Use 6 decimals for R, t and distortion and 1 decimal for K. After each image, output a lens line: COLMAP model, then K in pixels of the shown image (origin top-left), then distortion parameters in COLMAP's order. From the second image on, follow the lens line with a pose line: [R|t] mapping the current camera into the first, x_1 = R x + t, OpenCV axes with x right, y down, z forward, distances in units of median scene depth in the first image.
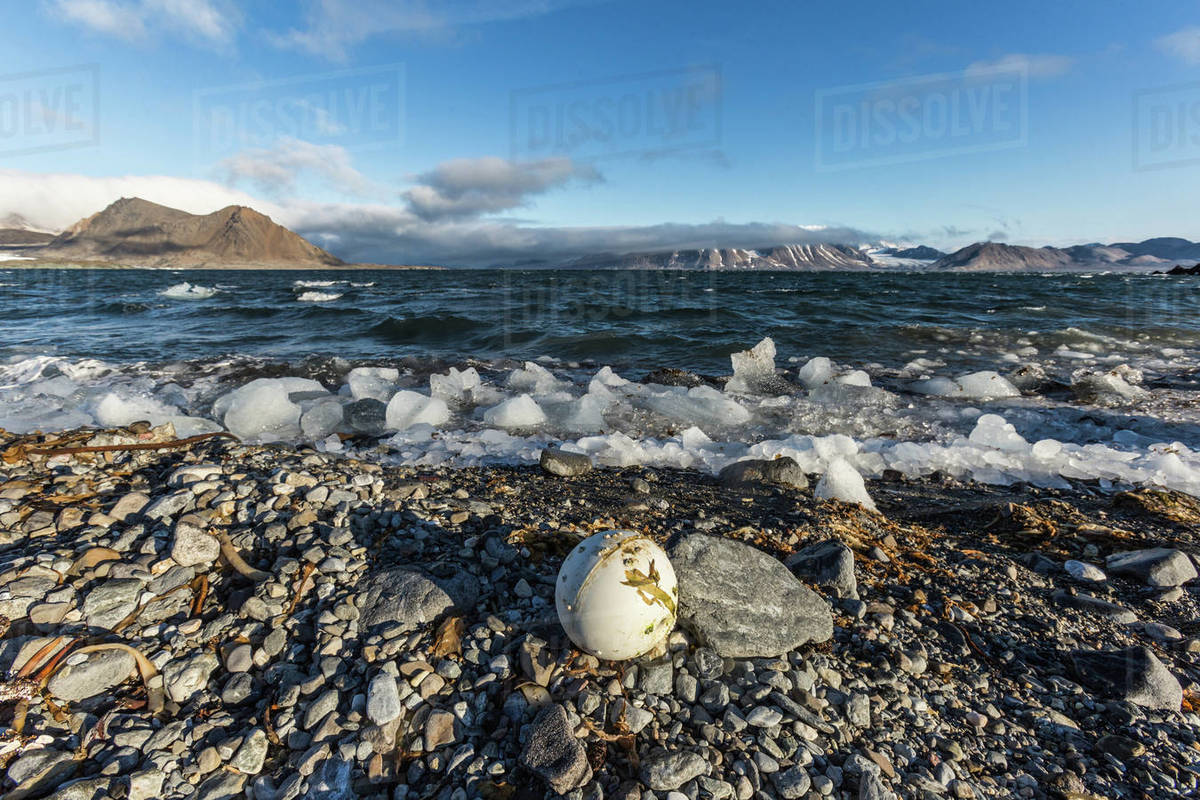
lens RADIAL K [[526.0, 0, 600.0], [0, 526.0, 400.0], [0, 0, 1]] dist [-0.015509, 0.012412]
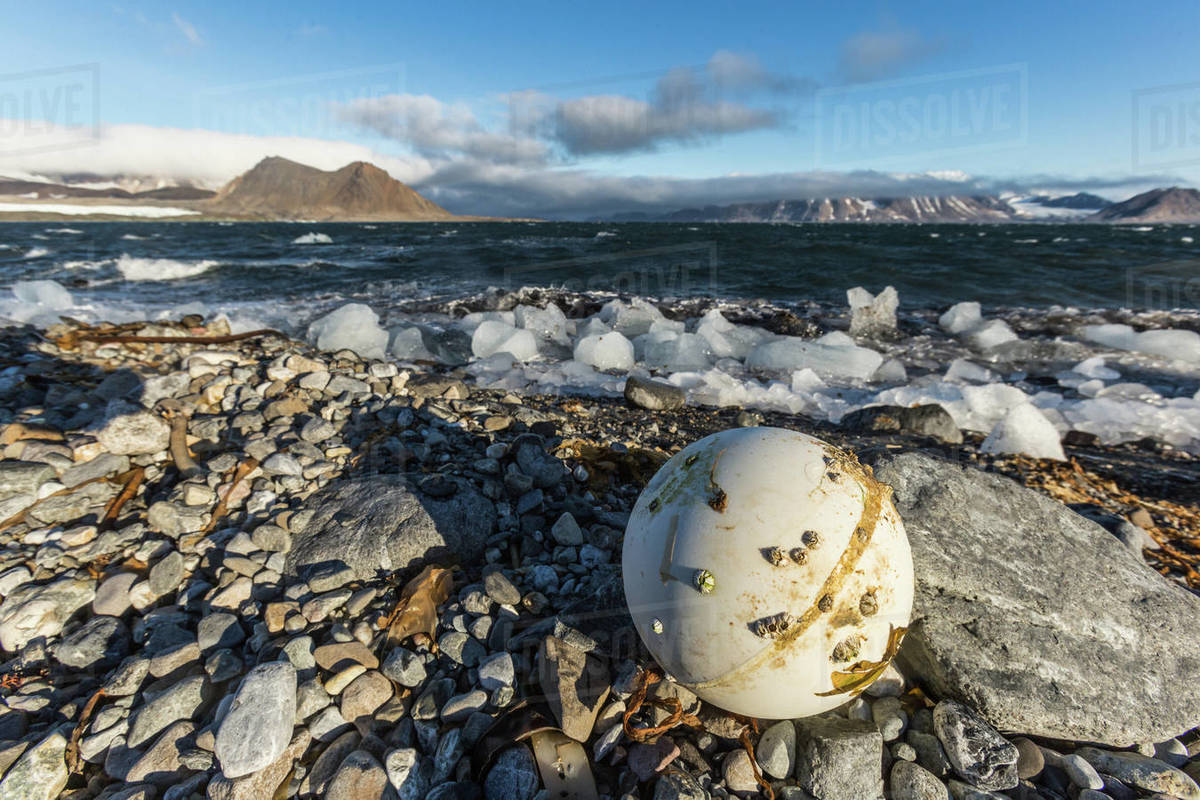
lens RADIAL K [[515.8, 0, 600.0], [0, 515.8, 400.0], [0, 0, 1]] dist [-0.001491, 0.001440]
pose [[0.983918, 0.056037, -0.169603, -0.025289], [-0.041557, 0.995275, 0.087754, 0.172922], [0.173719, -0.079295, 0.981598, 0.478364]]
